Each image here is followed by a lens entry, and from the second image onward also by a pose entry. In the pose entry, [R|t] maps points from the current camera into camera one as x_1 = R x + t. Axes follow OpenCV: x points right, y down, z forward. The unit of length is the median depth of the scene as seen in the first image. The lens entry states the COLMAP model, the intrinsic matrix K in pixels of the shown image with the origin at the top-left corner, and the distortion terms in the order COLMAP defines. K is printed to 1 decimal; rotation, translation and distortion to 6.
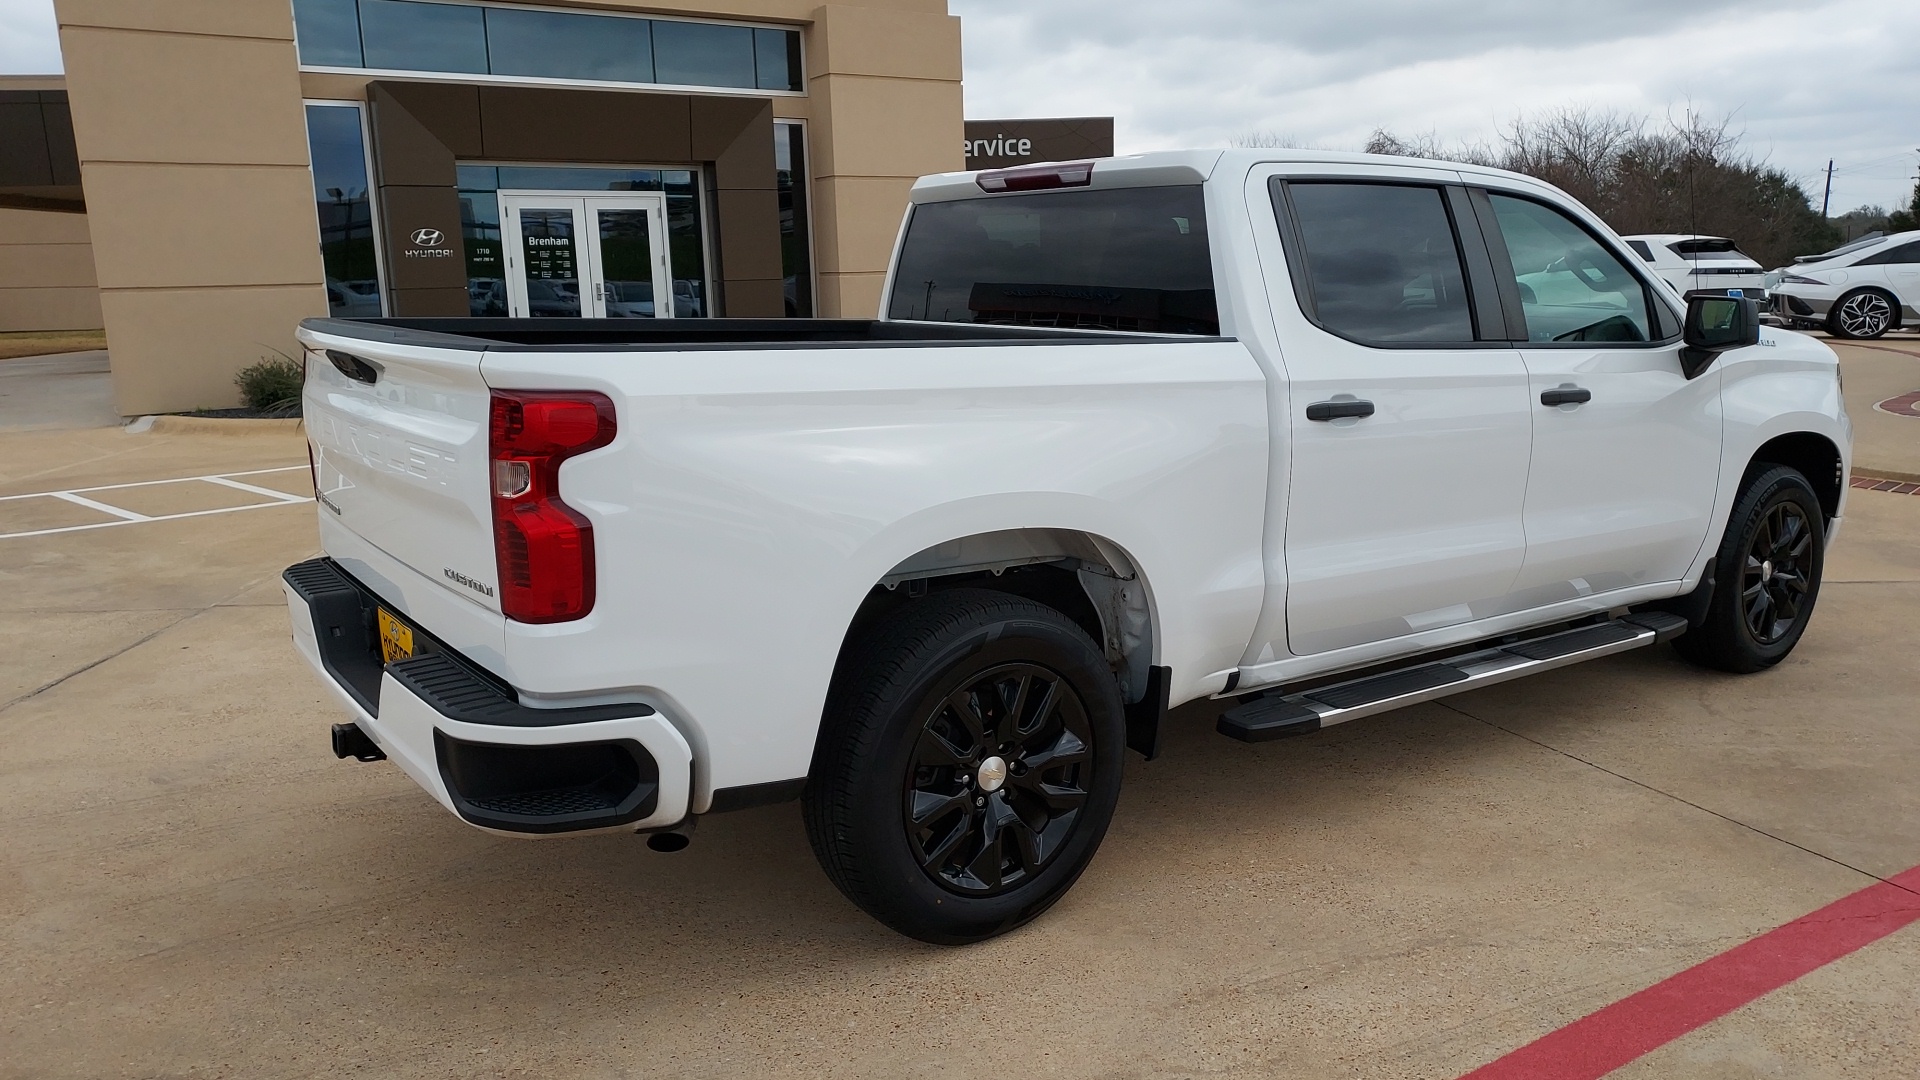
lens RADIAL K [[1391.1, 0, 984.9], [0, 1391.1, 538.0], [0, 0, 1]] dist [0.030121, -0.002244]
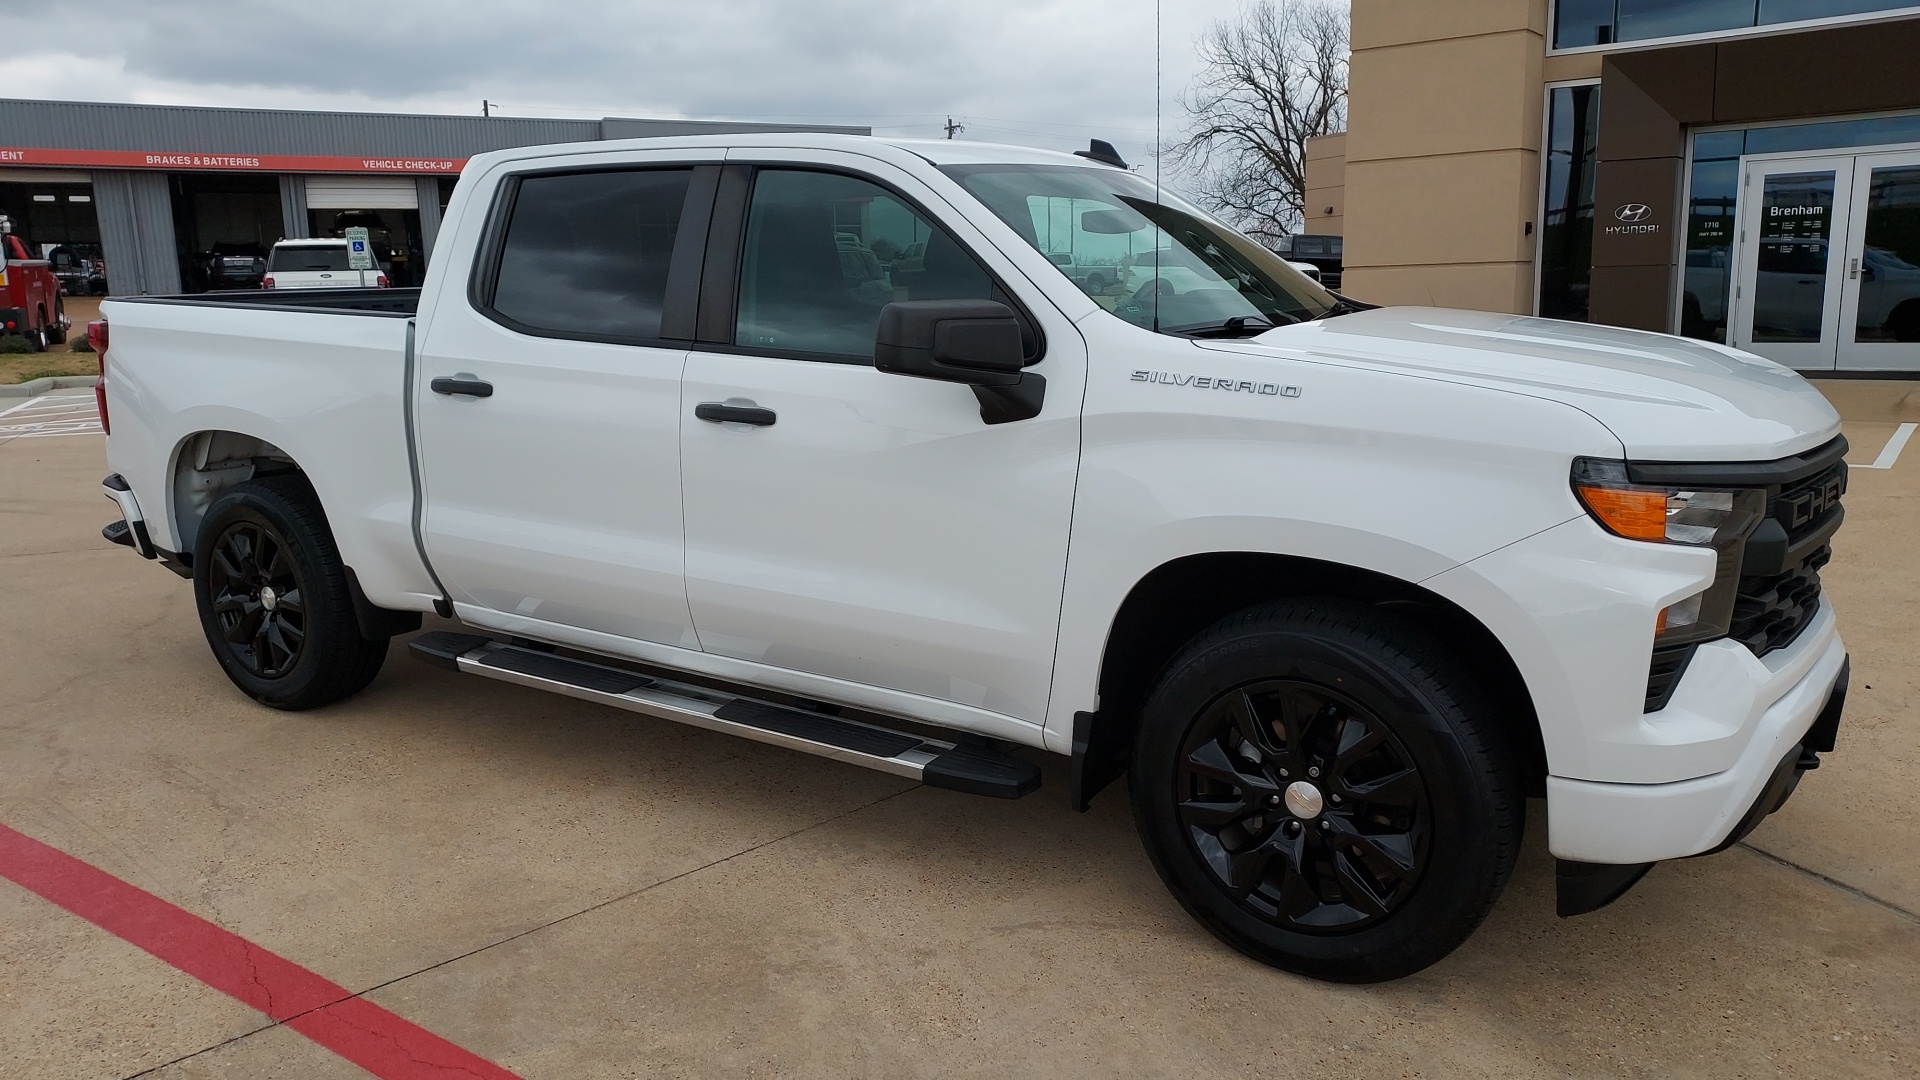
lens RADIAL K [[1391.1, 0, 984.9], [0, 1391.1, 538.0], [0, 0, 1]] dist [0.030121, -0.002244]
pose [[0.381097, 0.181975, -0.906449, 0.379281], [-0.165413, 0.978039, 0.126803, -0.048506], [0.909617, 0.101614, 0.402828, 0.249232]]
